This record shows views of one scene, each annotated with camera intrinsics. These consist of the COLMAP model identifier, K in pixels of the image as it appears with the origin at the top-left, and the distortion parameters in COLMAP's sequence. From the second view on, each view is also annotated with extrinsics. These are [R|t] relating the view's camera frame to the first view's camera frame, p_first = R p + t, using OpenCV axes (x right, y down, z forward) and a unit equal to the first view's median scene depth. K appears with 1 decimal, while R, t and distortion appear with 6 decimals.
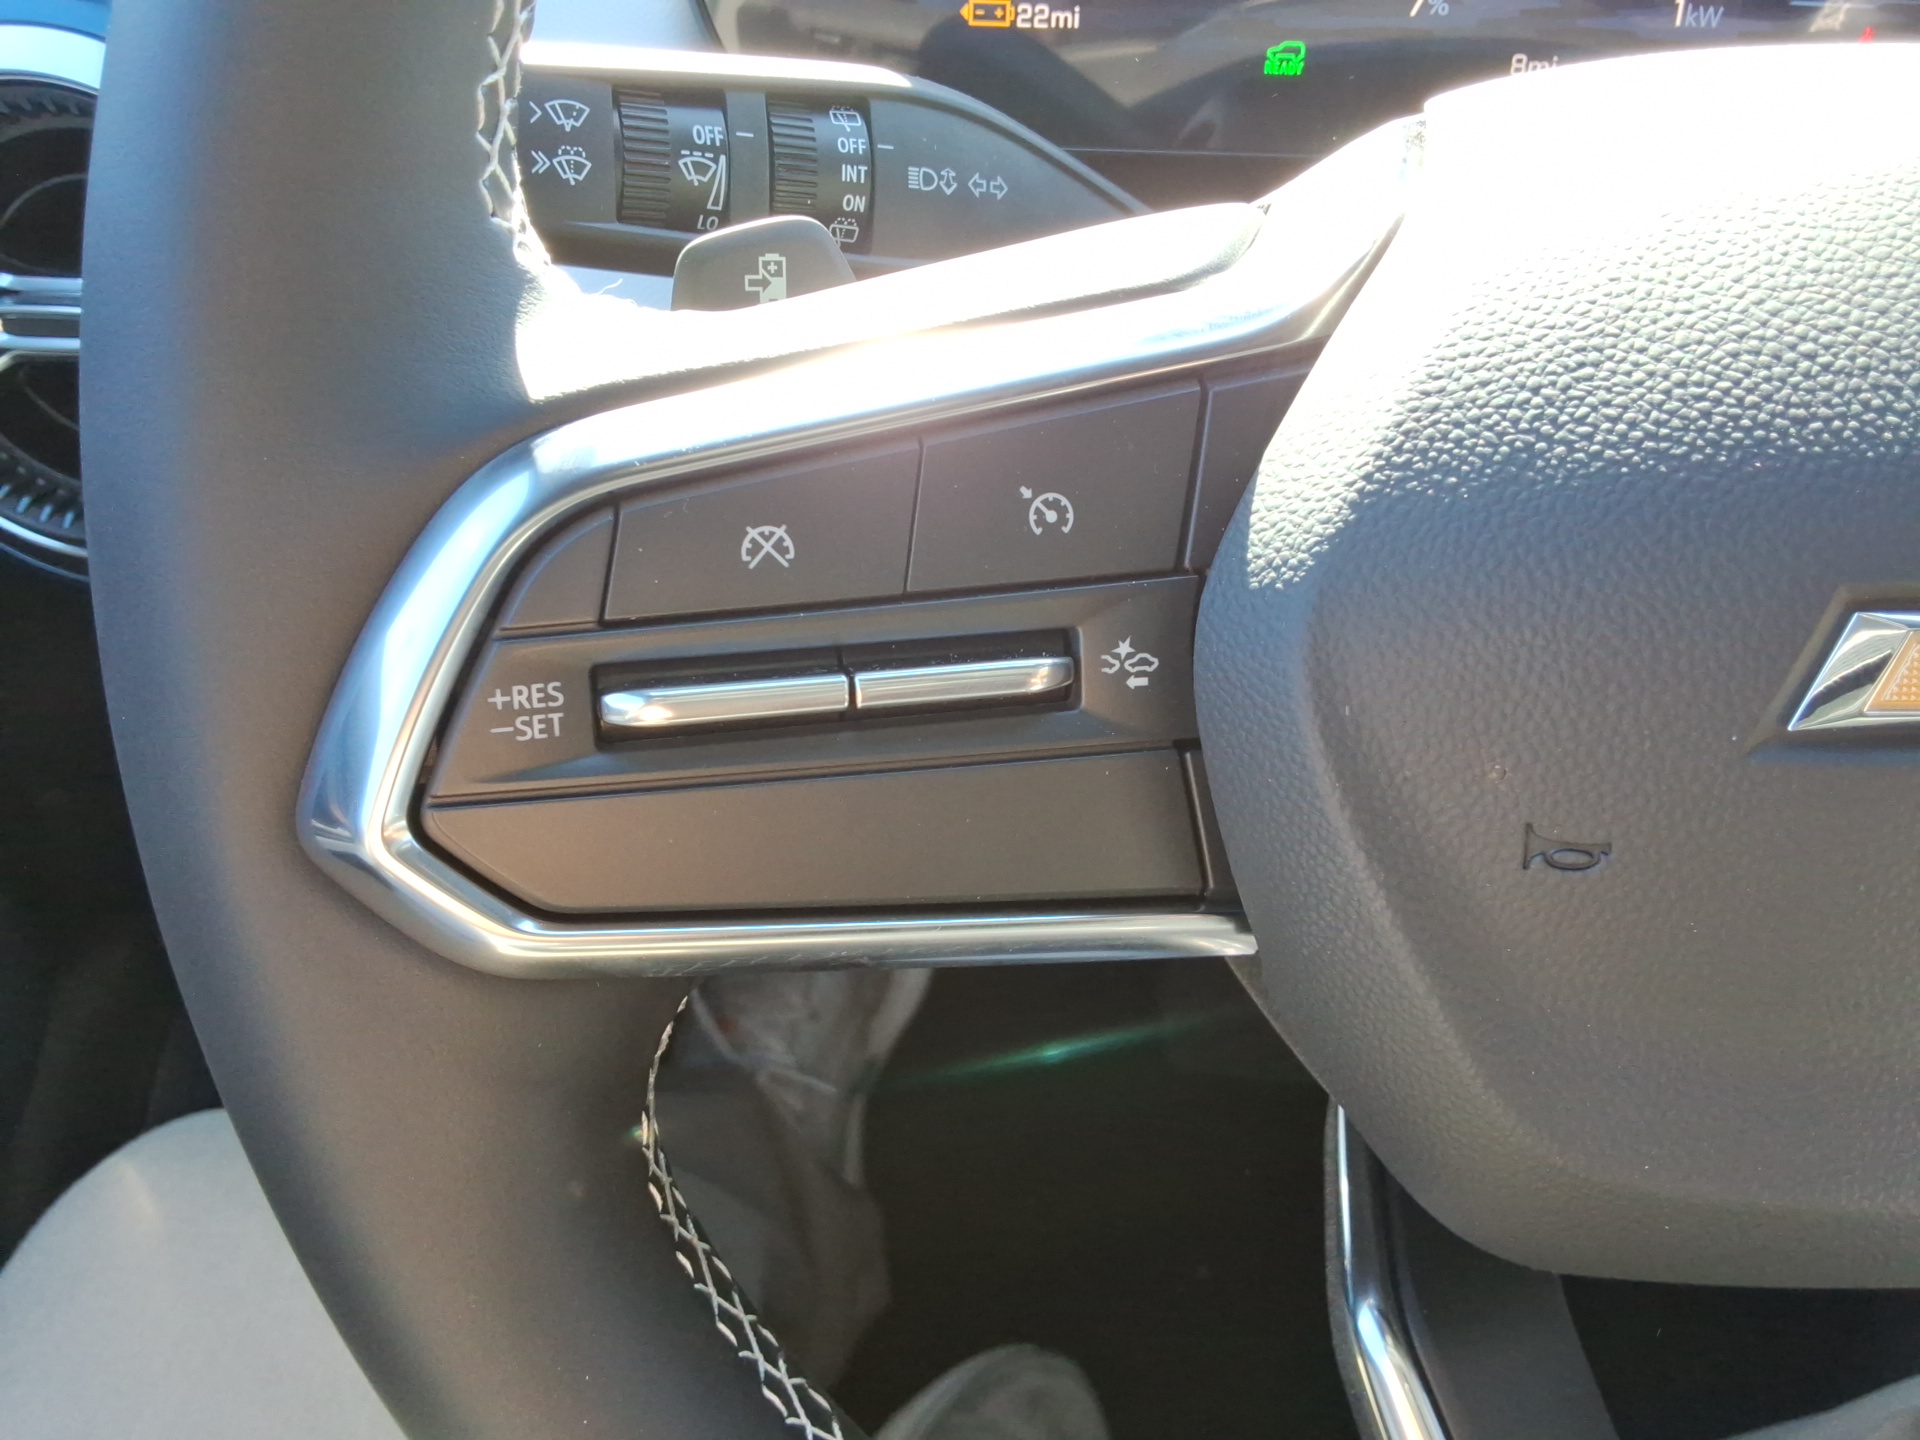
lens RADIAL K [[1539.0, 0, 972.0], [0, 1539.0, 724.6], [0, 0, 1]] dist [0.096789, -0.148566]
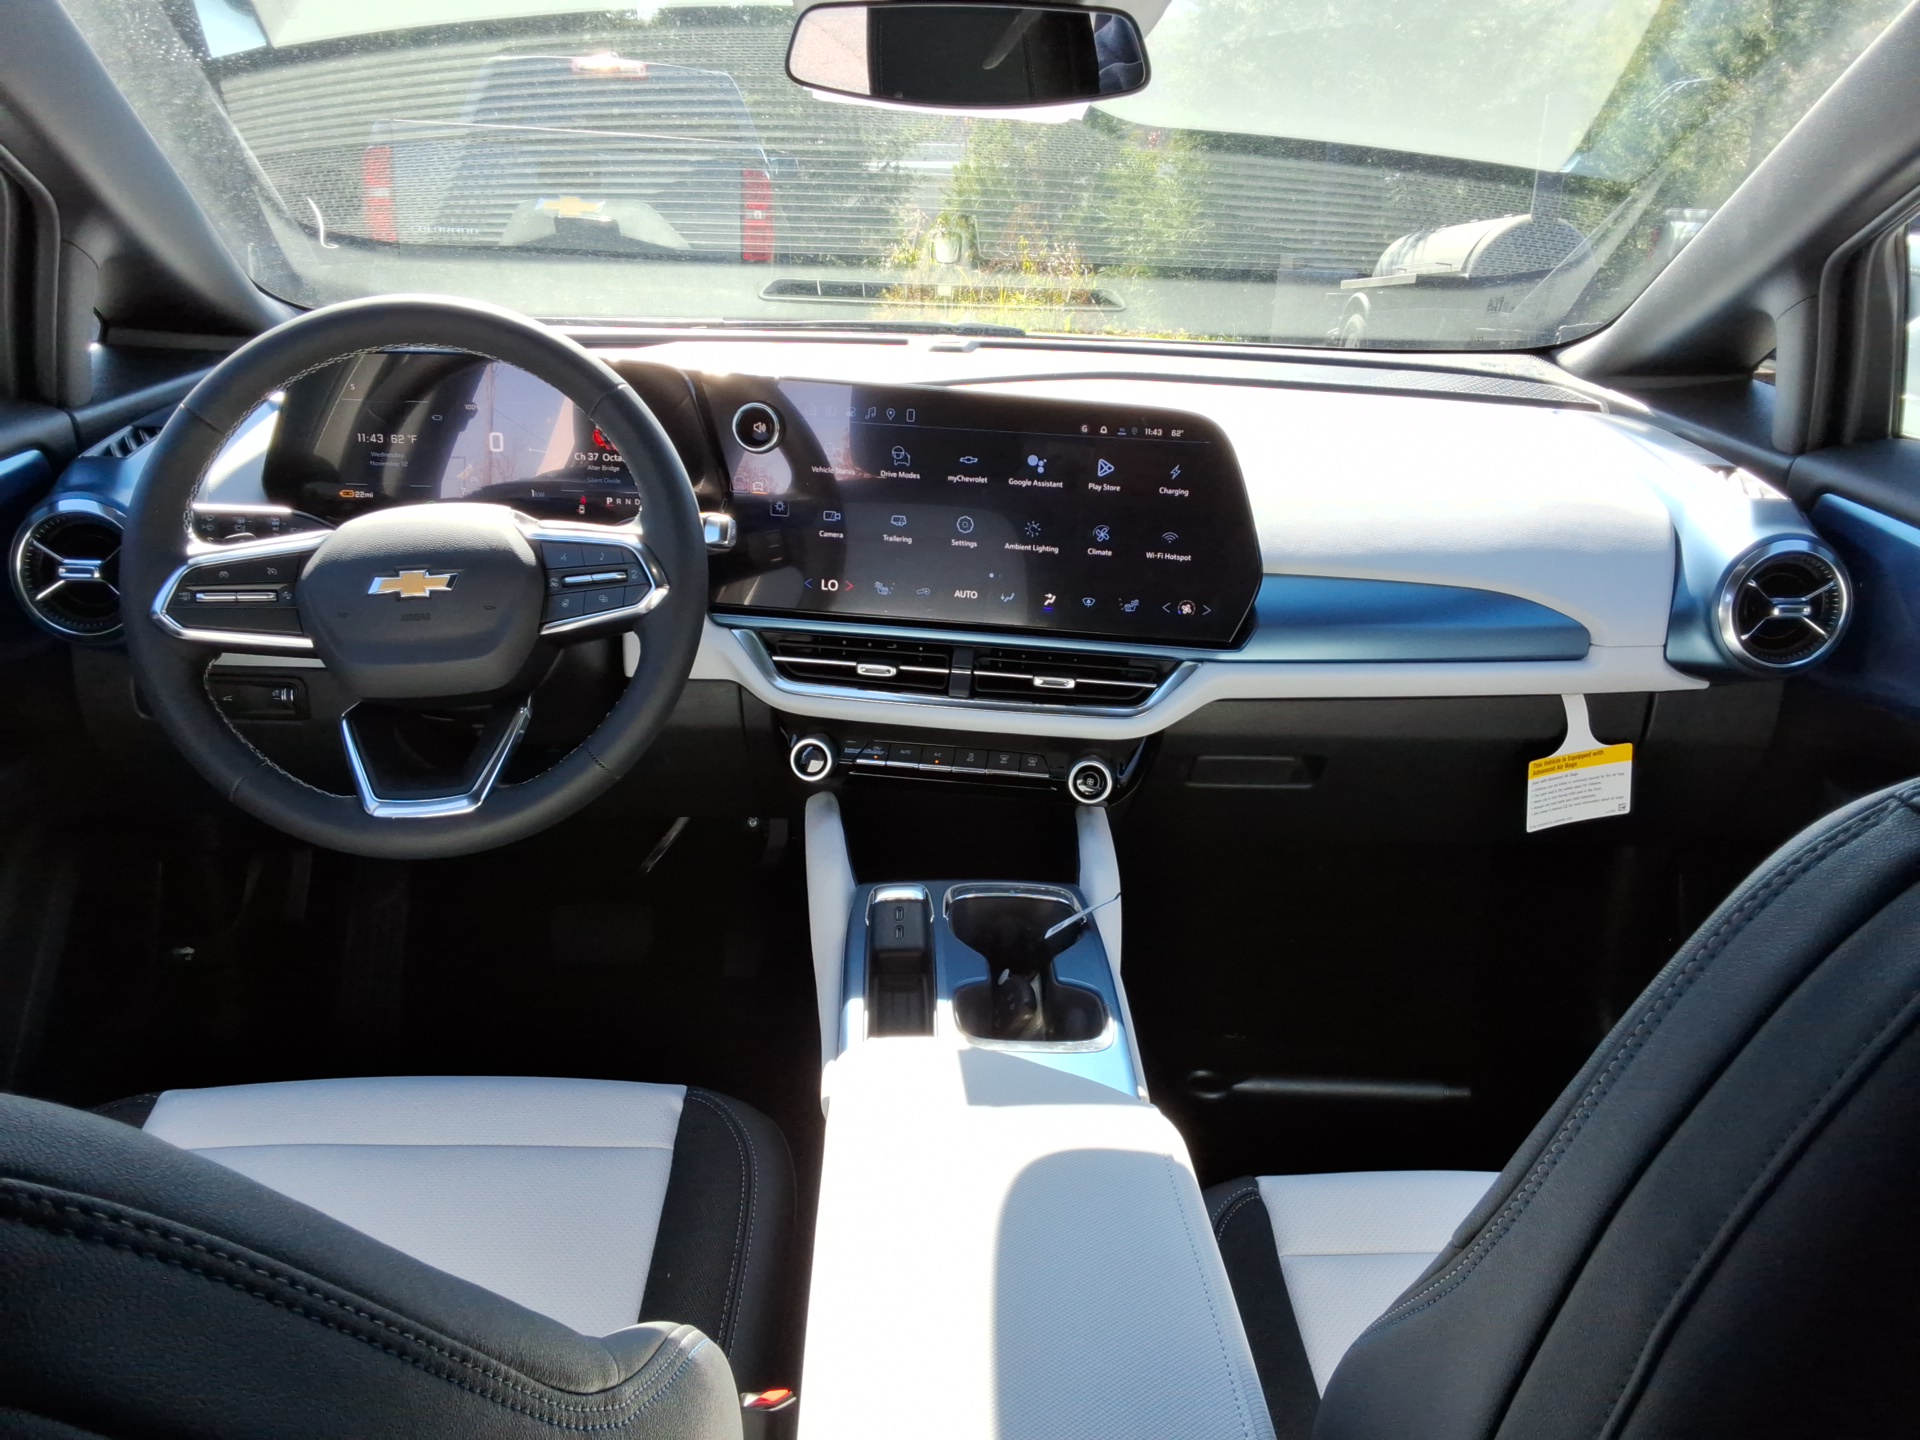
lens RADIAL K [[1539.0, 0, 998.2], [0, 1539.0, 730.5], [0, 0, 1]] dist [0.096789, -0.148566]
pose [[0.990944, -0.025566, 0.131817, 2.053157], [0.057606, 0.967718, -0.245366, 2.153990], [-0.121288, 0.250737, 0.960427, -5.166904]]
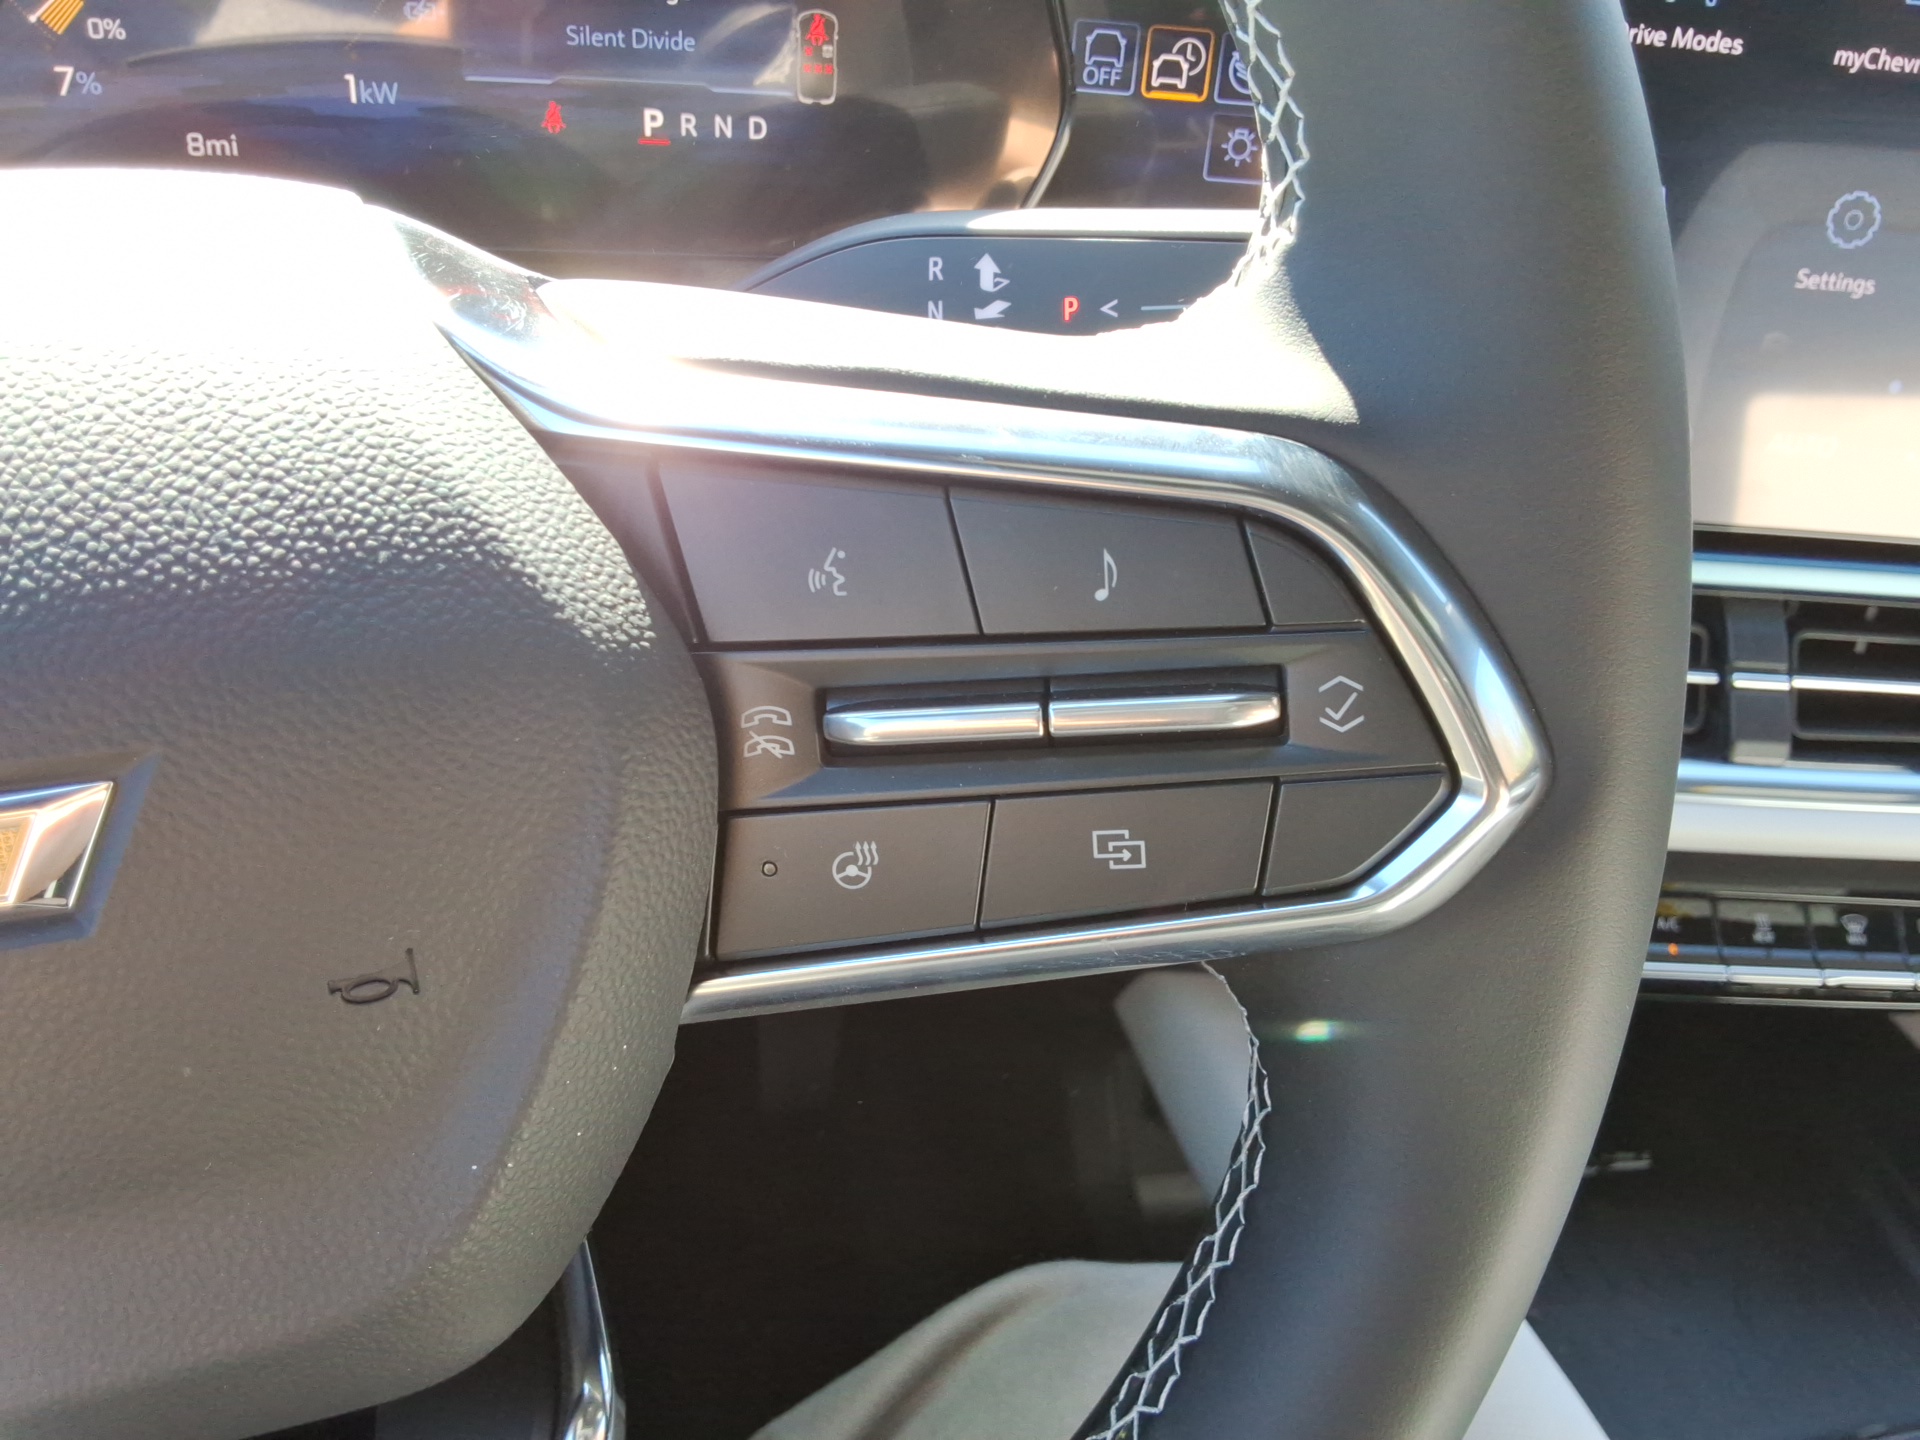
lens RADIAL K [[1539.0, 0, 991.6], [0, 1539.0, 718.6], [0, 0, 1]] dist [0.096789, -0.148566]
pose [[0.951400, -0.105634, 0.289273, 0.974488], [0.107637, 0.994149, 0.009022, -0.055480], [-0.288534, 0.022553, 0.957204, -0.093321]]
